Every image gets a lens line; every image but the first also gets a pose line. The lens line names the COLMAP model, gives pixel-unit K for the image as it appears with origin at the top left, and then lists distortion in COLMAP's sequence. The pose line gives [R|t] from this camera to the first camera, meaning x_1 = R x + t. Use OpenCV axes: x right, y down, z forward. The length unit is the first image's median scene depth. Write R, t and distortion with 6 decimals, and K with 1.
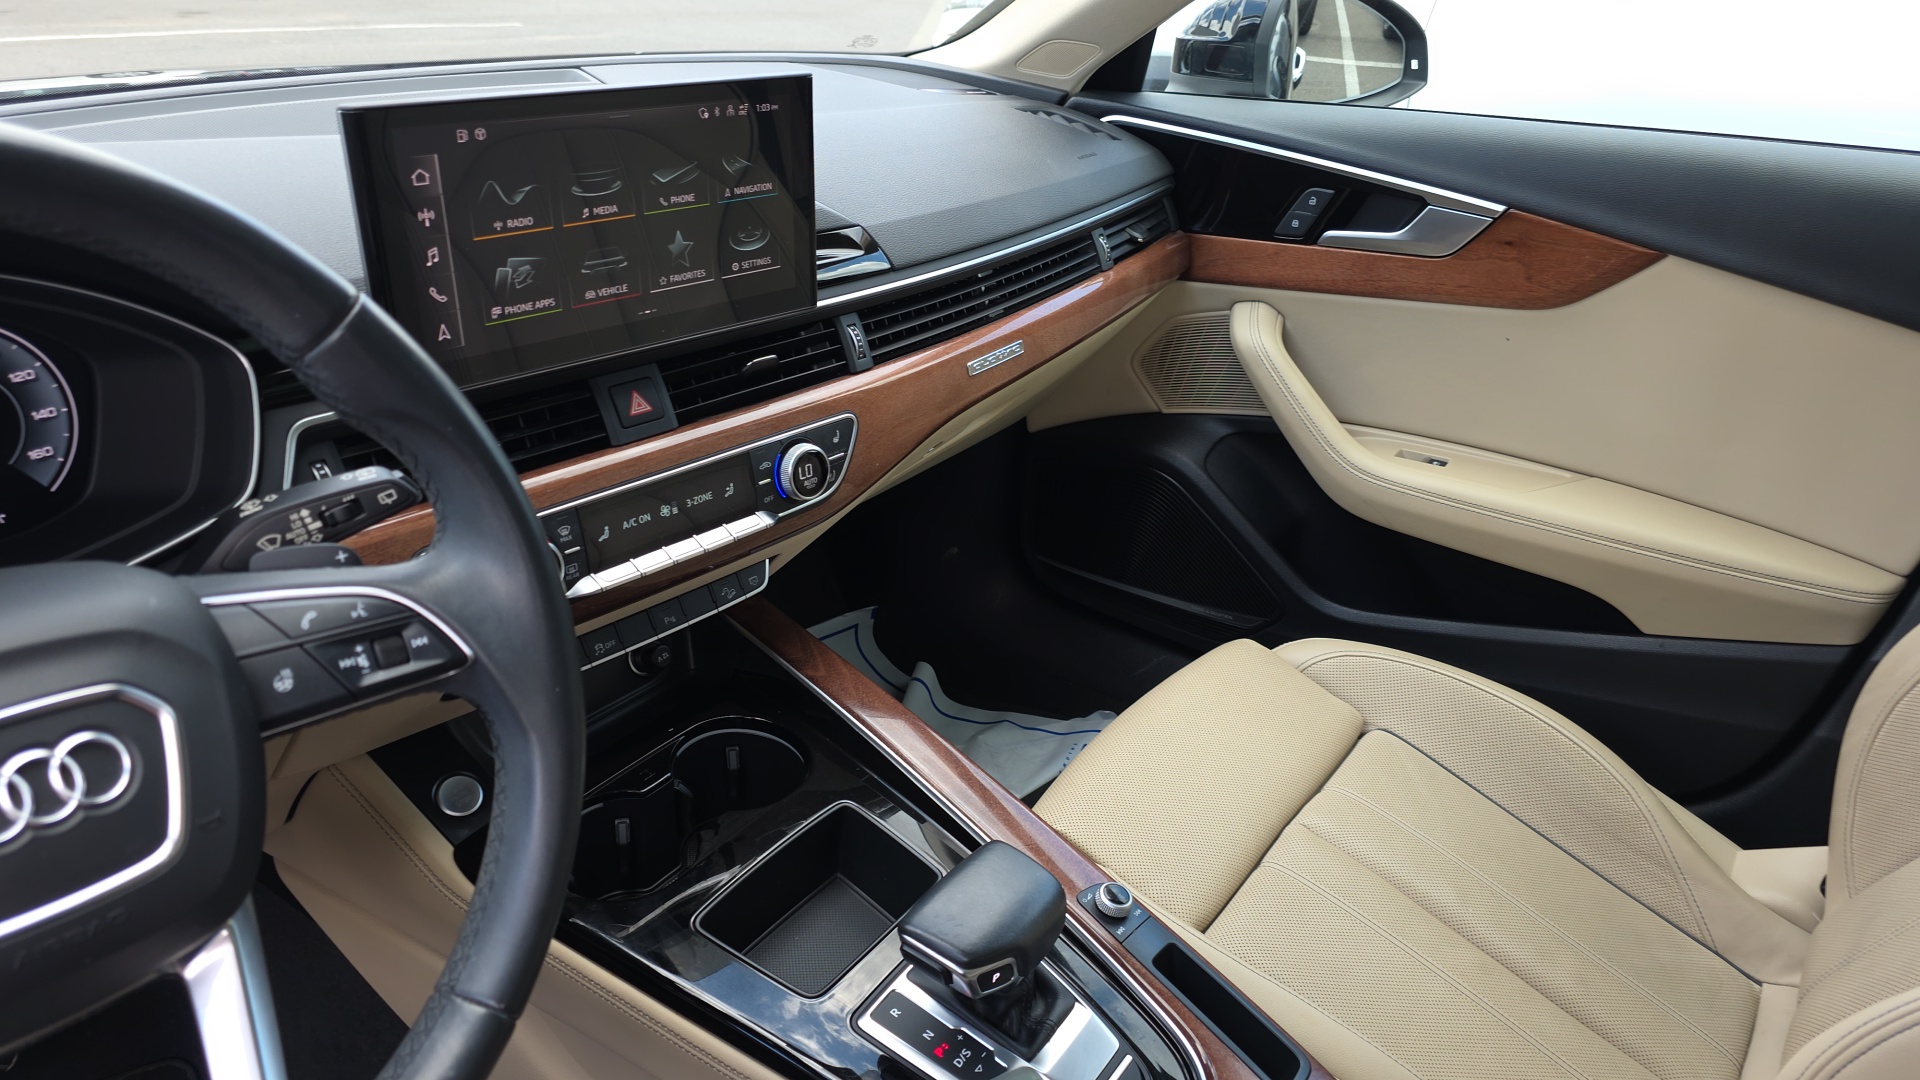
lens RADIAL K [[1292.4, 0, 928.6], [0, 1292.4, 539.3], [0, 0, 1]] dist [0.066595, -0.085938]
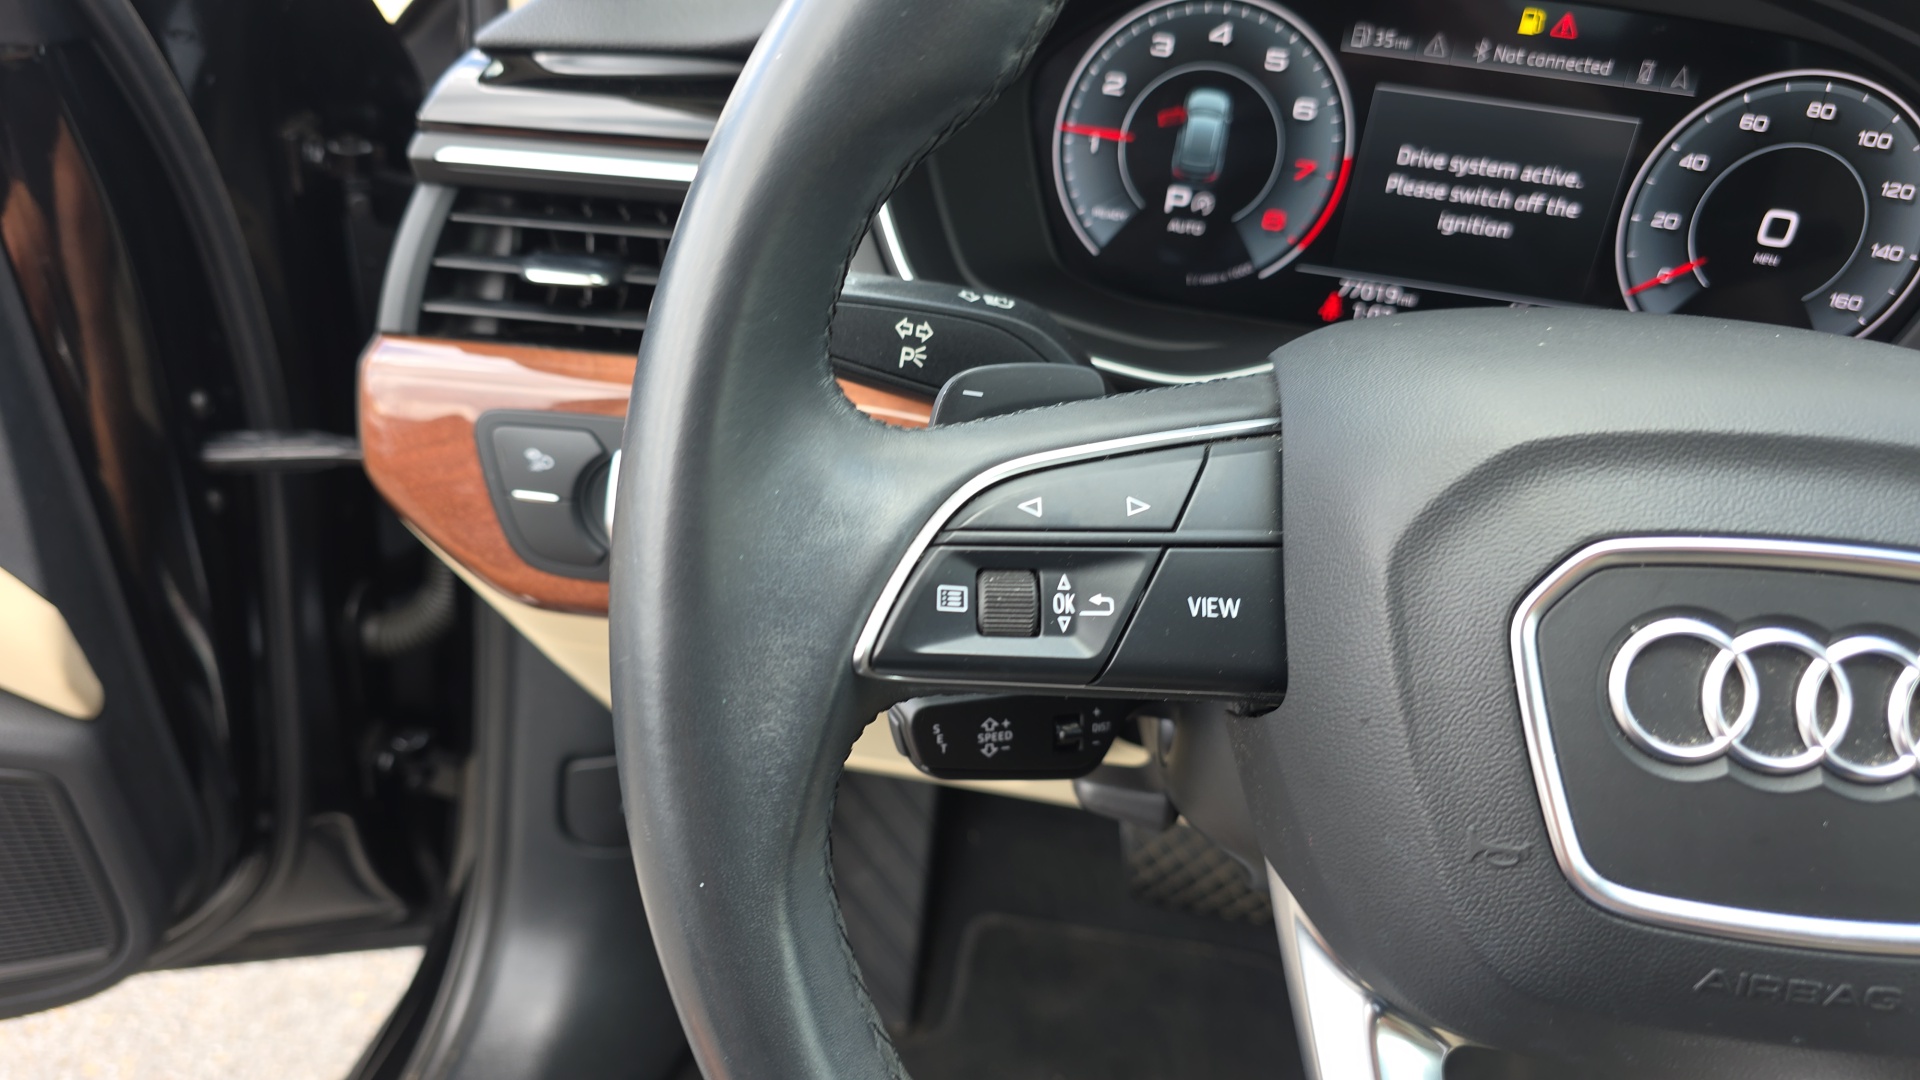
lens RADIAL K [[1336.1, 0, 933.9], [0, 1336.1, 546.4], [0, 0, 1]] dist [0.004316, -0.033364]
pose [[0.467510, 0.444716, -0.763978, -0.205836], [-0.468136, 0.857657, 0.212774, 0.084561], [0.749855, 0.258172, 0.609151, 0.155941]]
